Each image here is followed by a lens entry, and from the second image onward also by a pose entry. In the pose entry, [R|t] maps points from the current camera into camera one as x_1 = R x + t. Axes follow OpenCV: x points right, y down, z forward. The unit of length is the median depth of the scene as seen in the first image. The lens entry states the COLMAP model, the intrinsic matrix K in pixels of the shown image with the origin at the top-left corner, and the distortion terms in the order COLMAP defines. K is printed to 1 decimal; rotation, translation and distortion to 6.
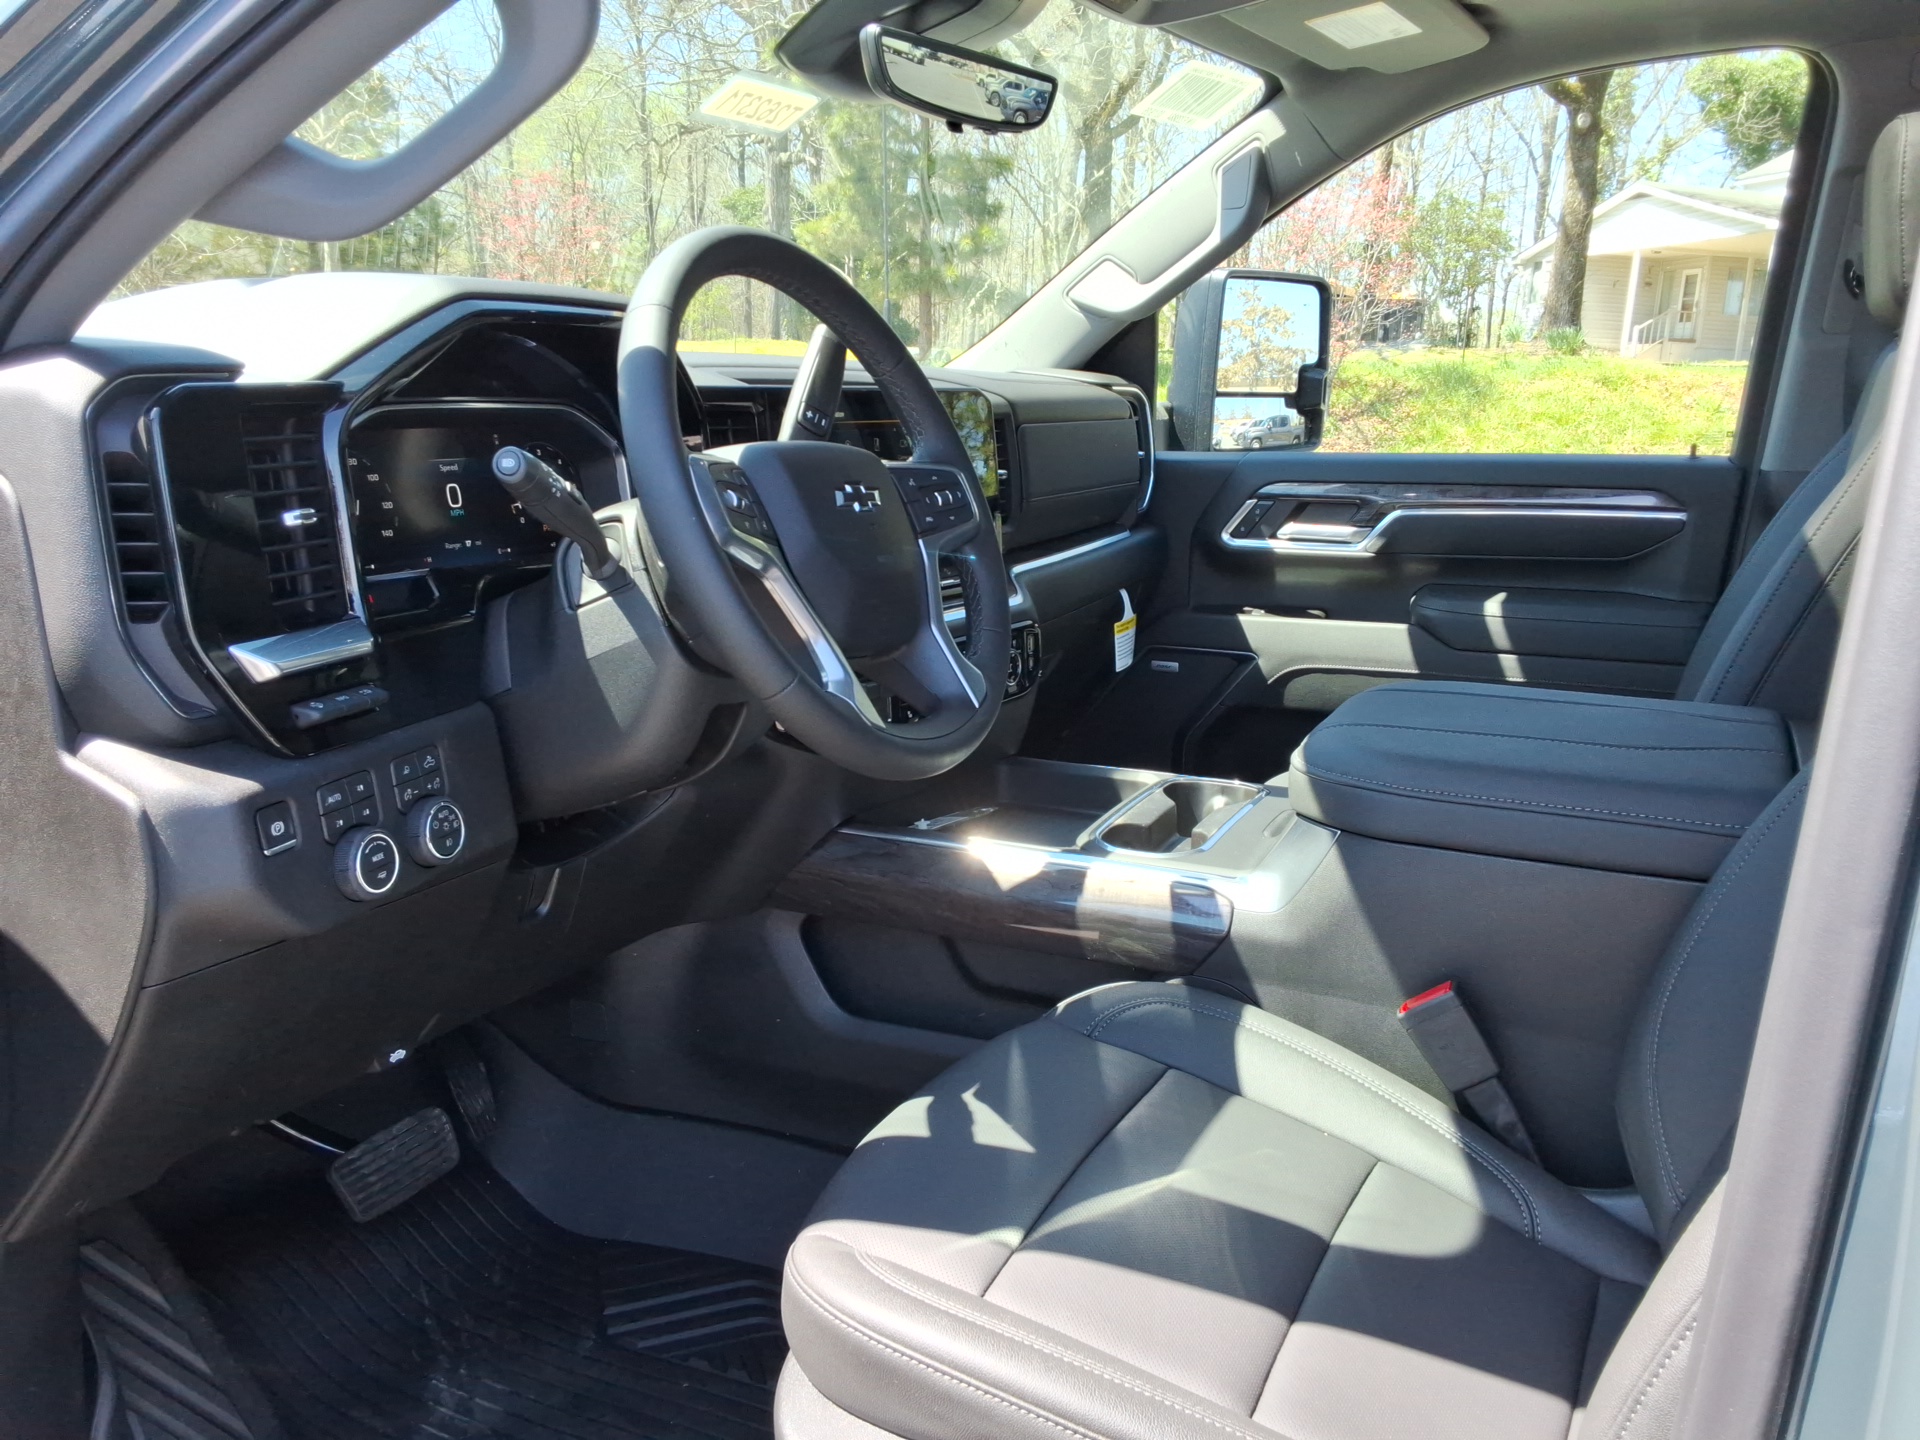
lens RADIAL K [[1541.1, 0, 973.2], [0, 1541.1, 695.3], [0, 0, 1]] dist [0.125937, -0.199718]
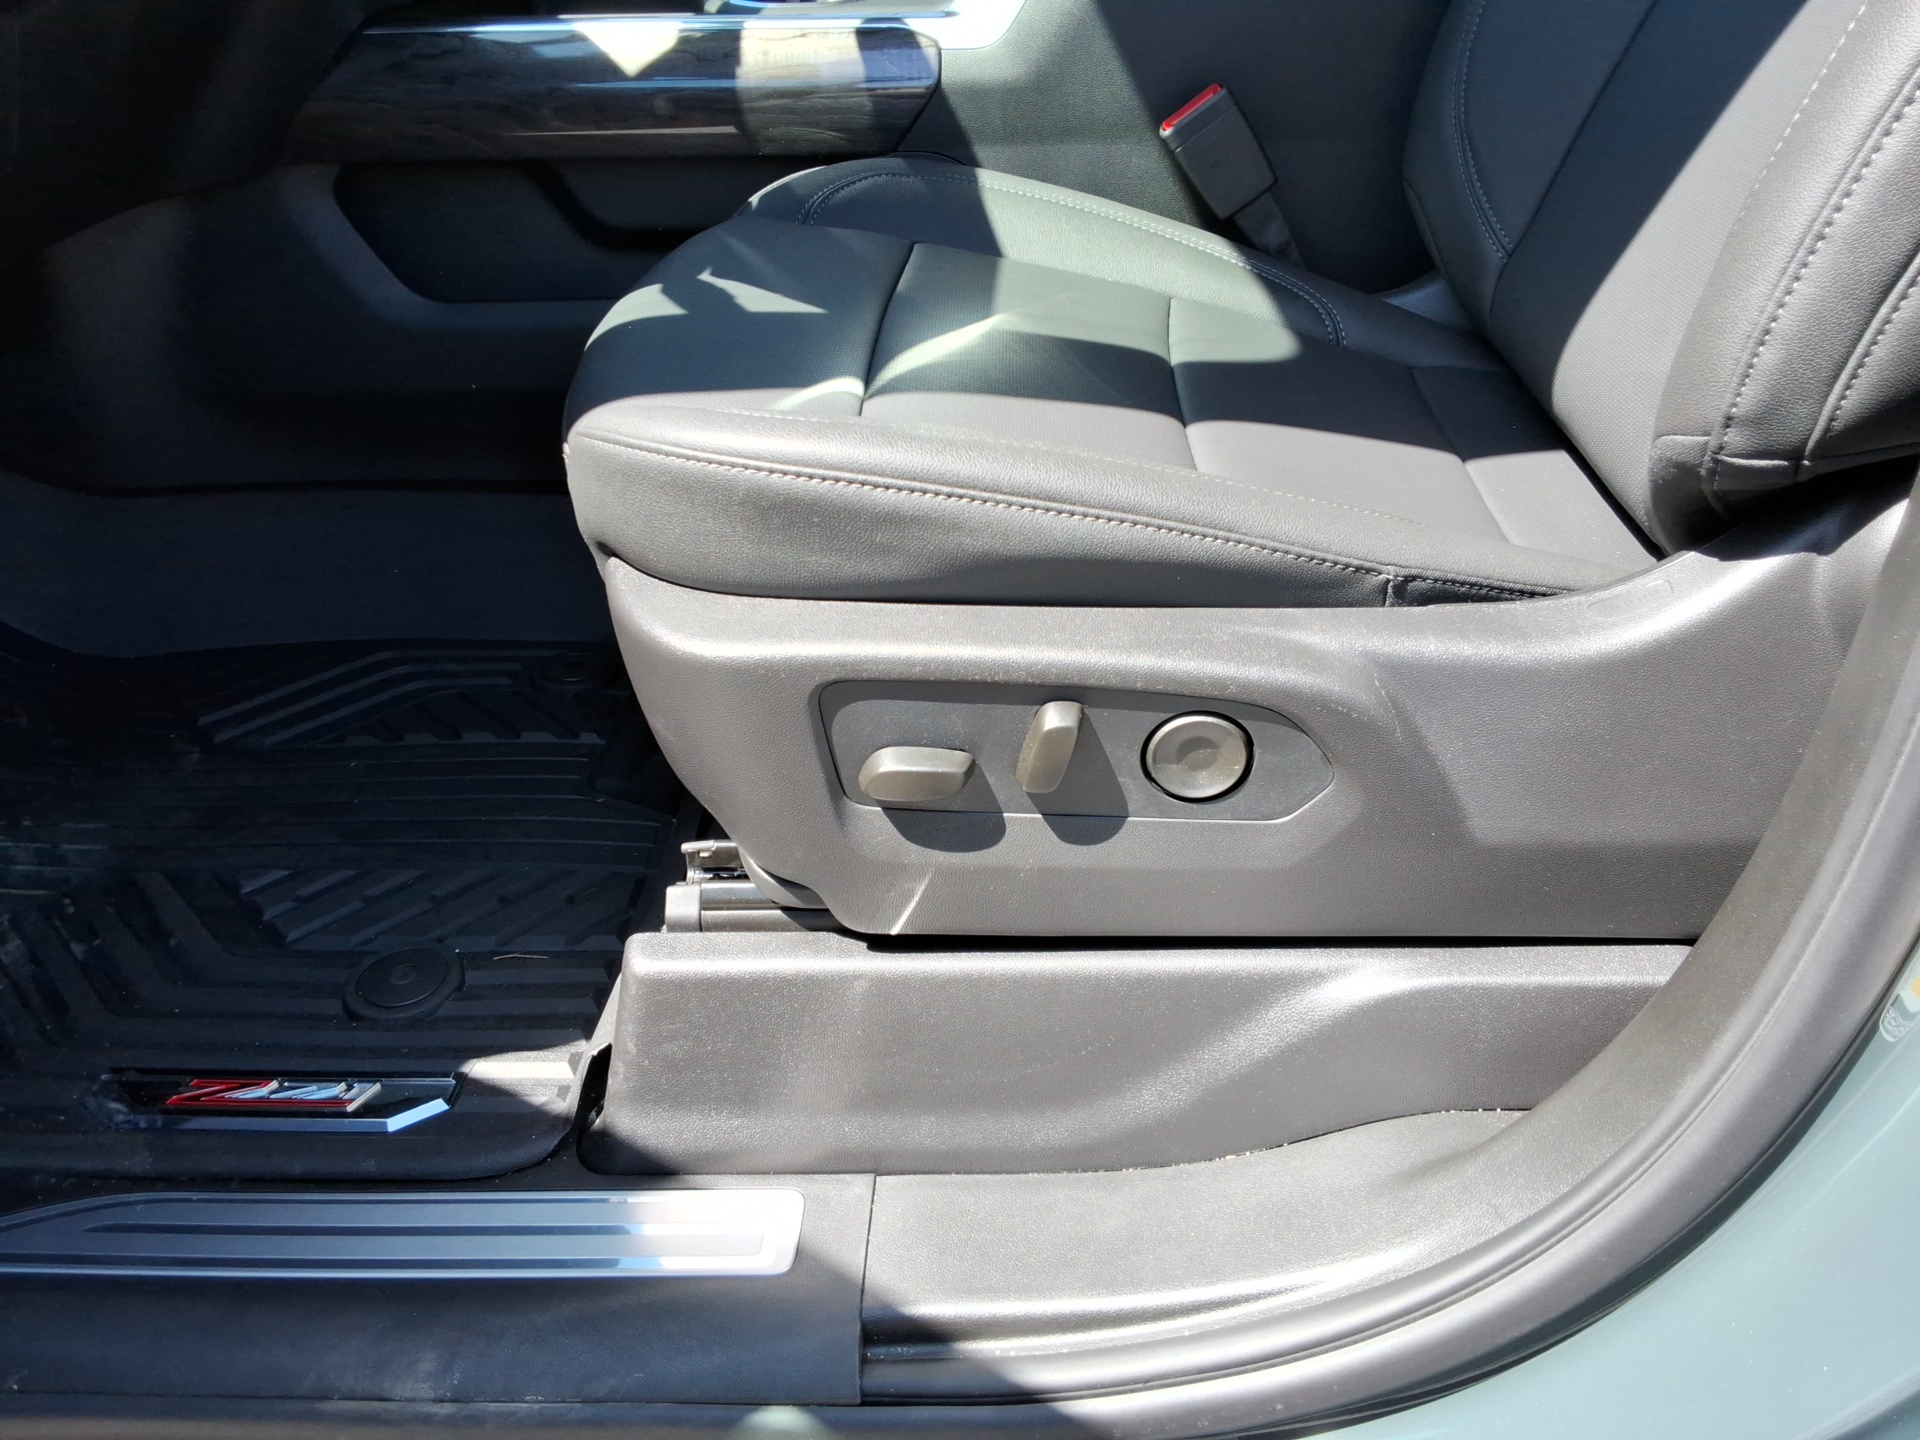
lens RADIAL K [[1541.1, 0, 973.2], [0, 1541.1, 695.3], [0, 0, 1]] dist [0.125937, -0.199718]
pose [[0.914851, -0.222484, 0.336969, -0.170762], [0.105132, 0.936973, 0.333210, 0.194693], [-0.389865, -0.269411, 0.880581, 0.212684]]
